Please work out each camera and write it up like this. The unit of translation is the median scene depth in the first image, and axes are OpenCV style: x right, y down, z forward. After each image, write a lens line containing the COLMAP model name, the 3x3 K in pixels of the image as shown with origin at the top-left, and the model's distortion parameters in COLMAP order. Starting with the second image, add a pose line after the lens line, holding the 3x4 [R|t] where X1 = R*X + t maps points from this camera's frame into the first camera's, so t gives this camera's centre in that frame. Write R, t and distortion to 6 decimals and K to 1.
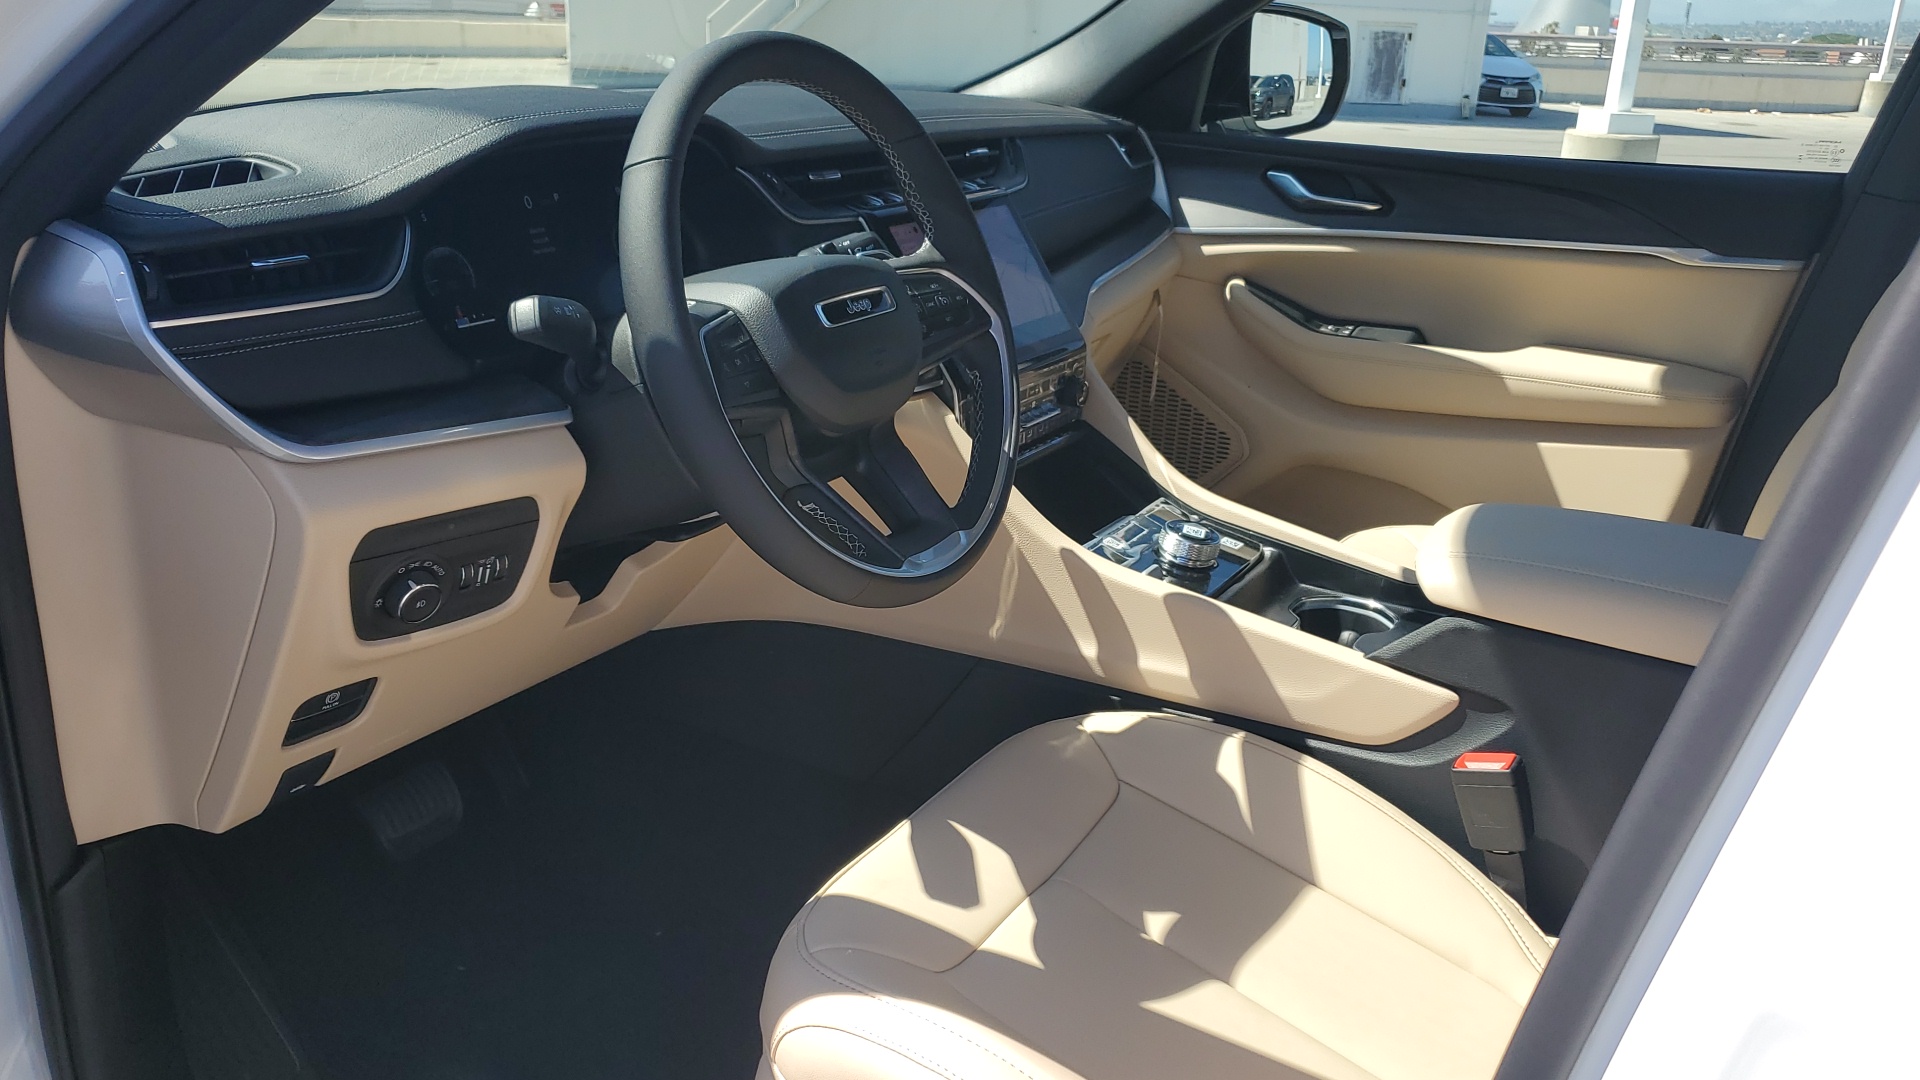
lens RADIAL K [[1549.6, 0, 960.0], [0, 1549.6, 540.0], [0, 0, 1]] dist [-0.009395, -0.000352]
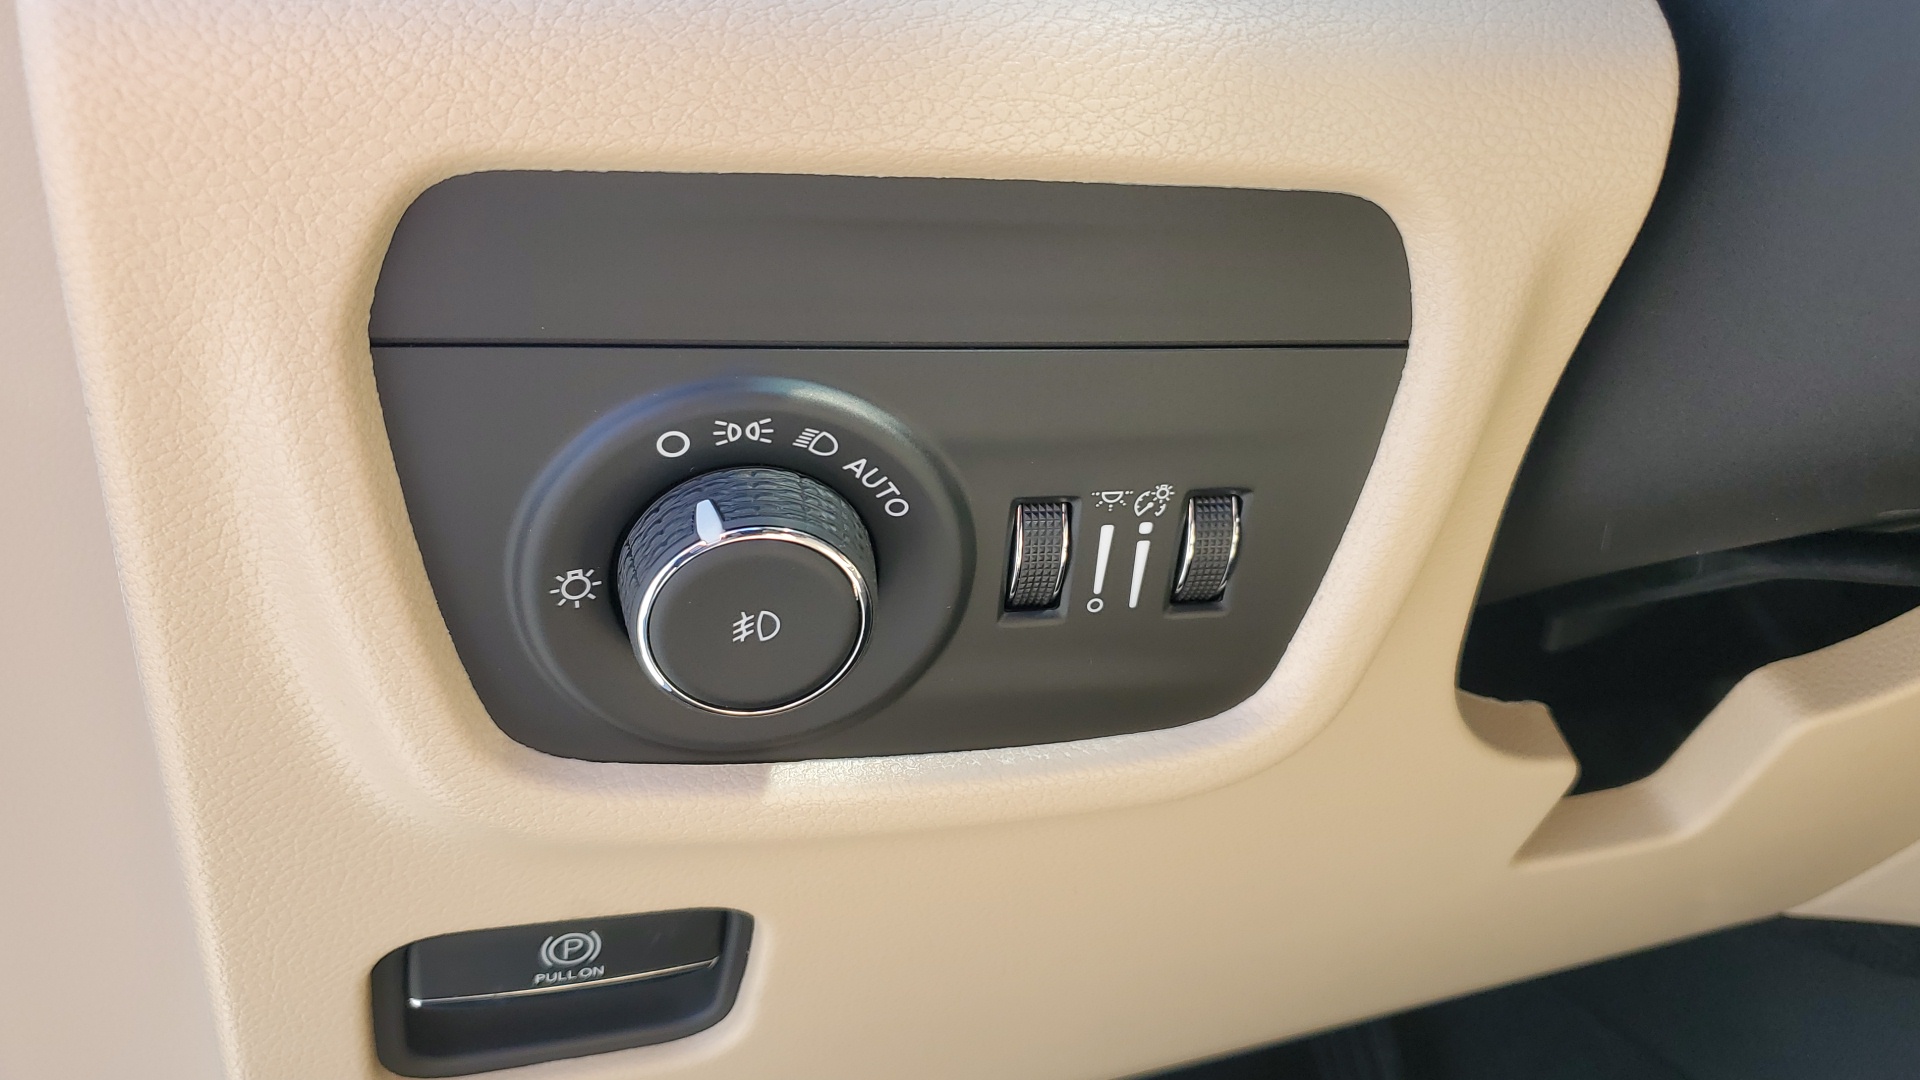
lens RADIAL K [[1549.6, 0, 960.0], [0, 1549.6, 540.0], [0, 0, 1]] dist [-0.009395, -0.000352]
pose [[0.788063, 0.093518, -0.608450, -0.190063], [-0.161722, 0.985128, -0.058049, 0.035318], [0.593973, 0.144146, 0.791466, 0.804235]]
